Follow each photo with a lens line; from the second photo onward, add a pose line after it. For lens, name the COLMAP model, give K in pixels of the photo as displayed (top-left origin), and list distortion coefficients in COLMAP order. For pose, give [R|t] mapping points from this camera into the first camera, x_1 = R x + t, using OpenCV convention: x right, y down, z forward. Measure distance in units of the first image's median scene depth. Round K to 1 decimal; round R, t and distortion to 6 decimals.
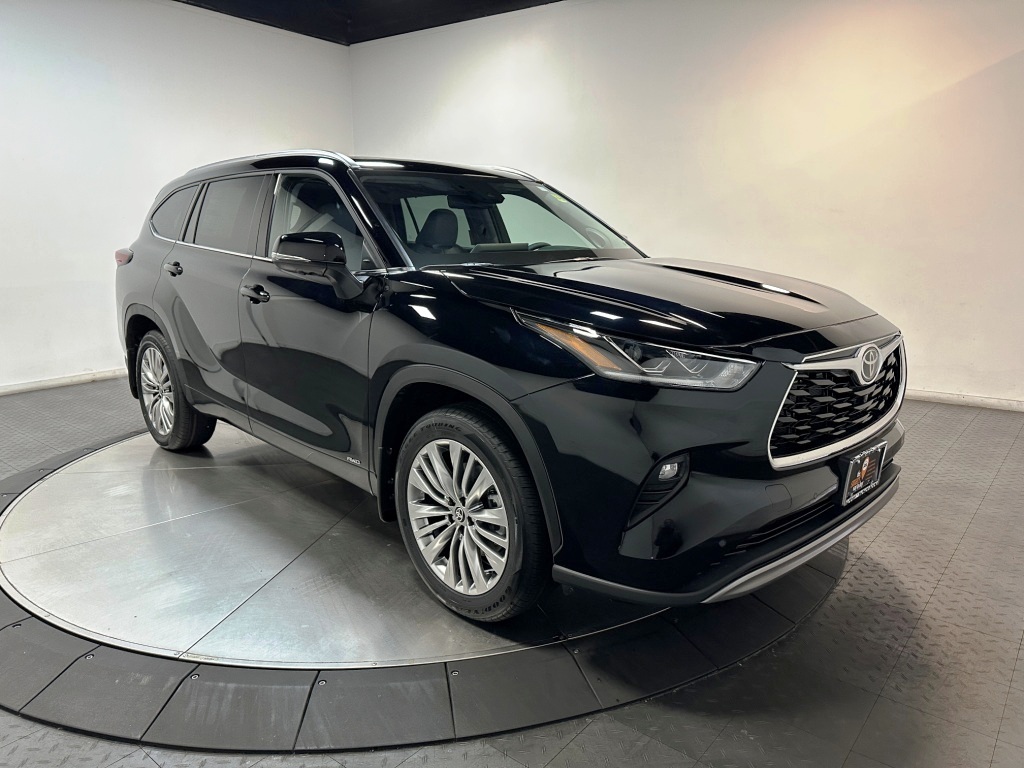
lens RADIAL K [[726.2, 0, 506.9], [0, 726.2, 384.2], [0, 0, 1]] dist [0.034308, -0.051103]
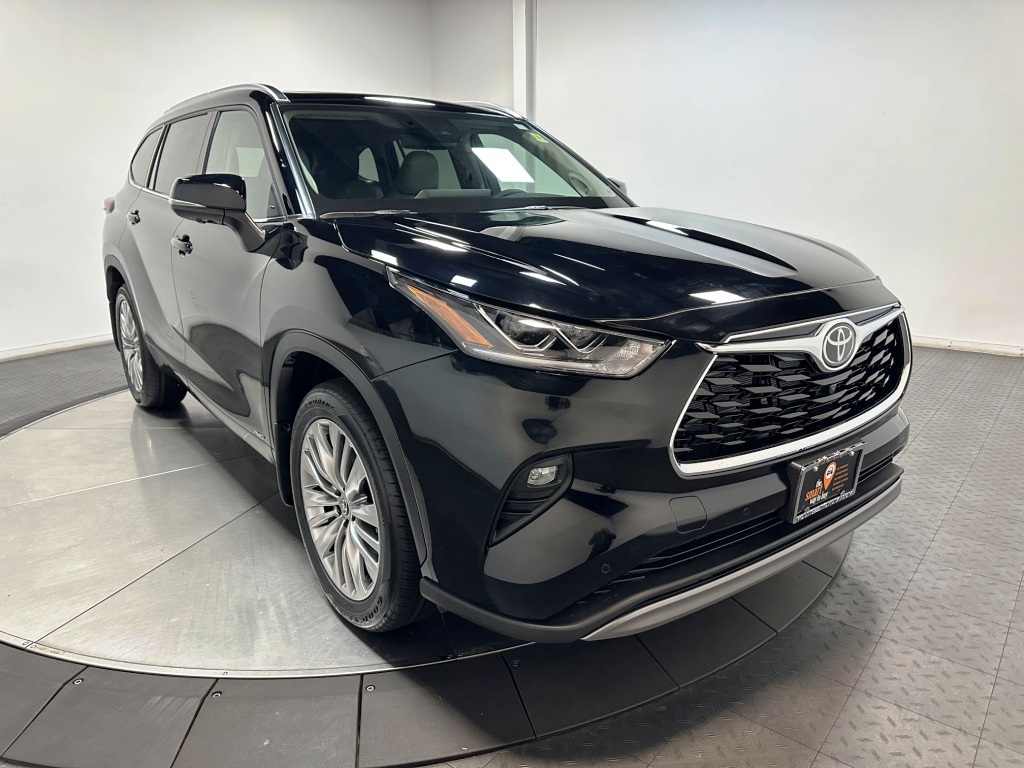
lens RADIAL K [[726.2, 0, 522.9], [0, 726.2, 387.0], [0, 0, 1]] dist [0.034308, -0.051103]
pose [[0.993492, 0.032706, -0.109108, 0.248013], [-0.025641, 0.997521, 0.065535, -0.024829], [0.110981, -0.062311, 0.991867, 0.189106]]
